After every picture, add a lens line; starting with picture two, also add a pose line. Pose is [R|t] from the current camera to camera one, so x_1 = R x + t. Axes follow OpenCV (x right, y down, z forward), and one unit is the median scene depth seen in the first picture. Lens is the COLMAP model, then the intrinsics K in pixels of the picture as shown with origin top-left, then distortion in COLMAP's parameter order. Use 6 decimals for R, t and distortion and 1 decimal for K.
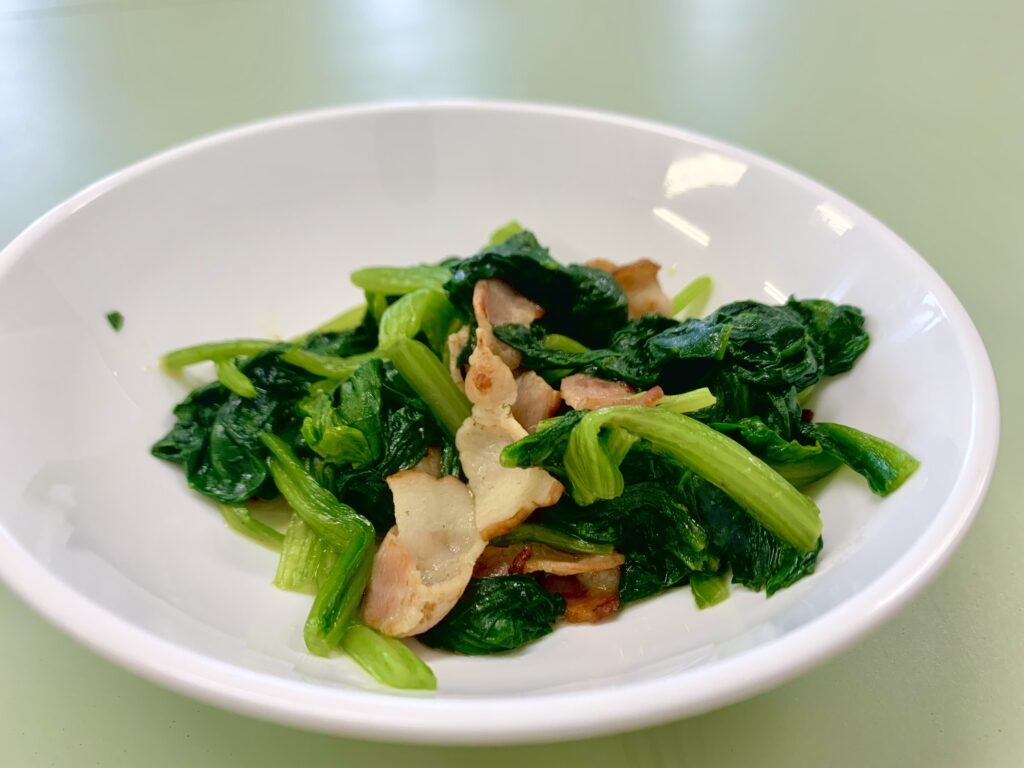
lens RADIAL K [[772.5, 0, 512.6], [0, 772.5, 382.9], [0, 0, 1]] dist [0.013781, 0.000829]
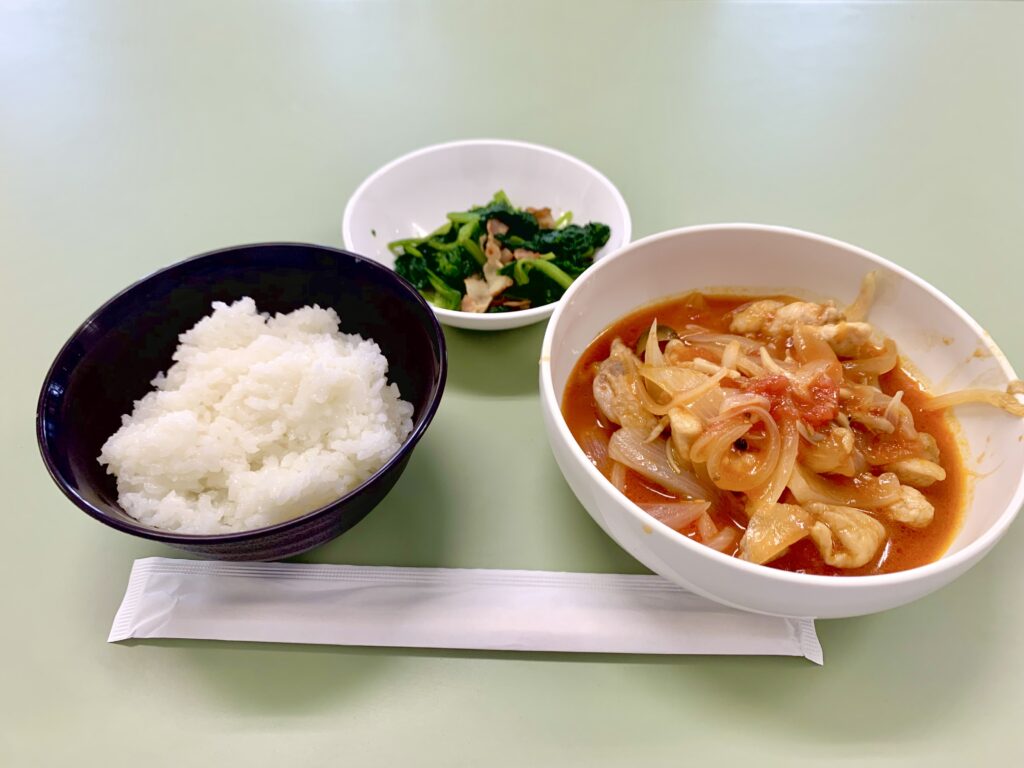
lens RADIAL K [[772.5, 0, 516.7], [0, 772.5, 385.2], [0, 0, 1]] dist [0.013781, 0.000829]
pose [[0.999732, -0.012205, -0.019655, 0.132373], [0.015578, 0.983209, 0.181815, -0.038832], [0.017106, -0.182073, 0.983136, -2.397785]]
